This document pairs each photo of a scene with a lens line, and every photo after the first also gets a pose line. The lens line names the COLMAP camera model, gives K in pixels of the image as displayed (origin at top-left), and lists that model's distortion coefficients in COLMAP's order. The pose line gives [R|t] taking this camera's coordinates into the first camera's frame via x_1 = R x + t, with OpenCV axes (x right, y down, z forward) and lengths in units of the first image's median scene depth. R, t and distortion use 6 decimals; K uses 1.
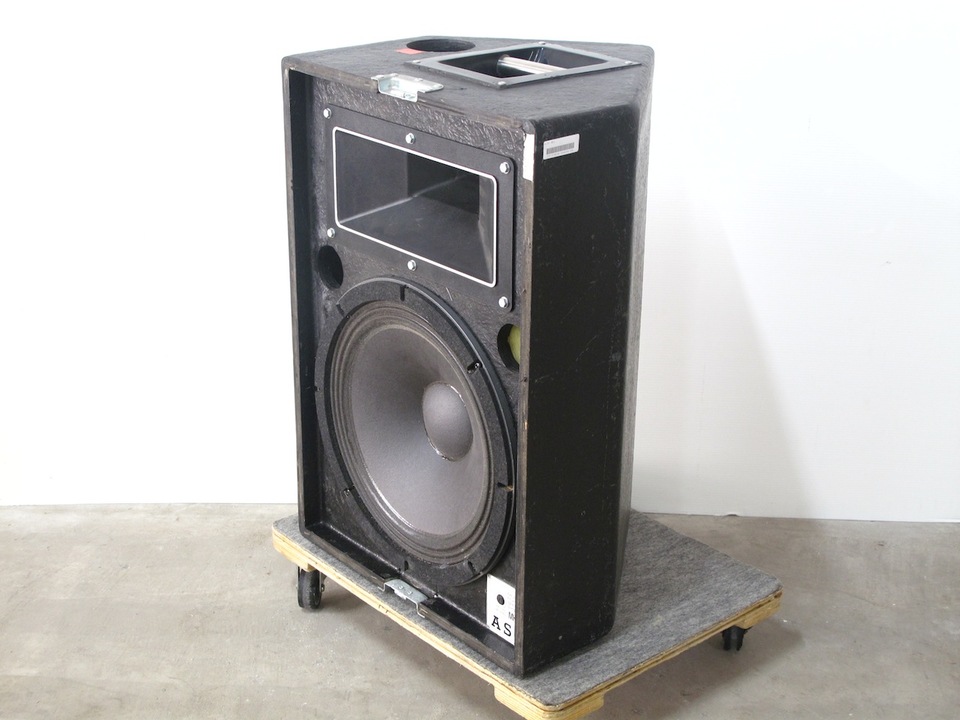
lens RADIAL K [[1548.8, 0, 480.0], [0, 1548.8, 360.0], [0, 0, 1]] dist [0.021827, 0.011898]
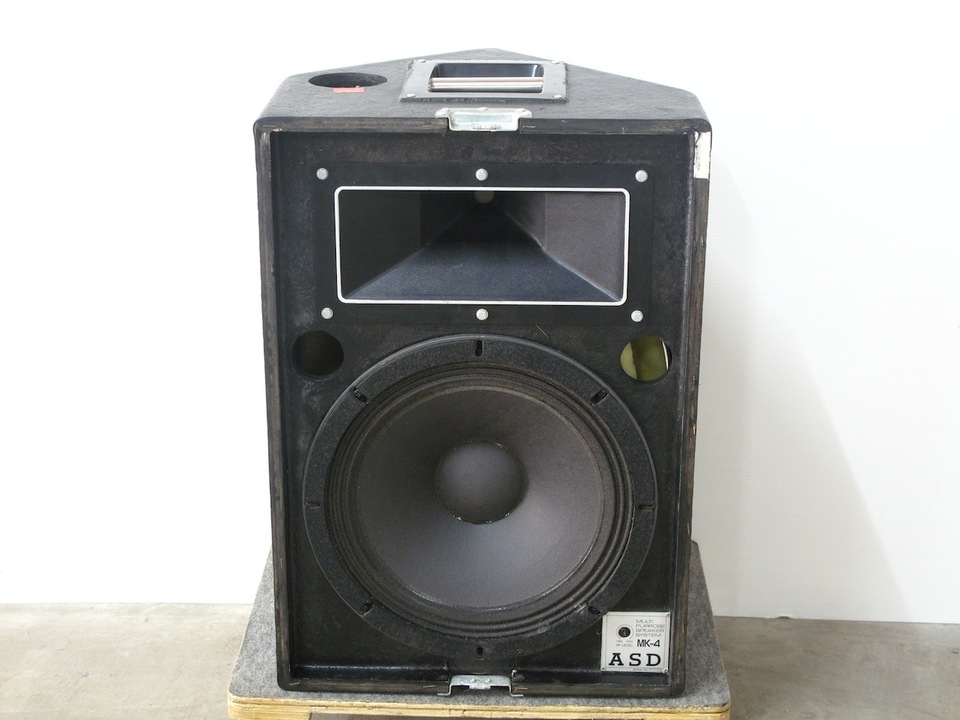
lens RADIAL K [[1733.2, 0, 480.0], [0, 1733.2, 360.0], [0, 0, 1]] dist [0.047542, 0.117976]
pose [[0.666097, -0.266833, 0.696502, -0.728152], [0.284396, 0.954132, 0.093552, -0.126333], [-0.689517, 0.135768, 0.711431, 0.278869]]
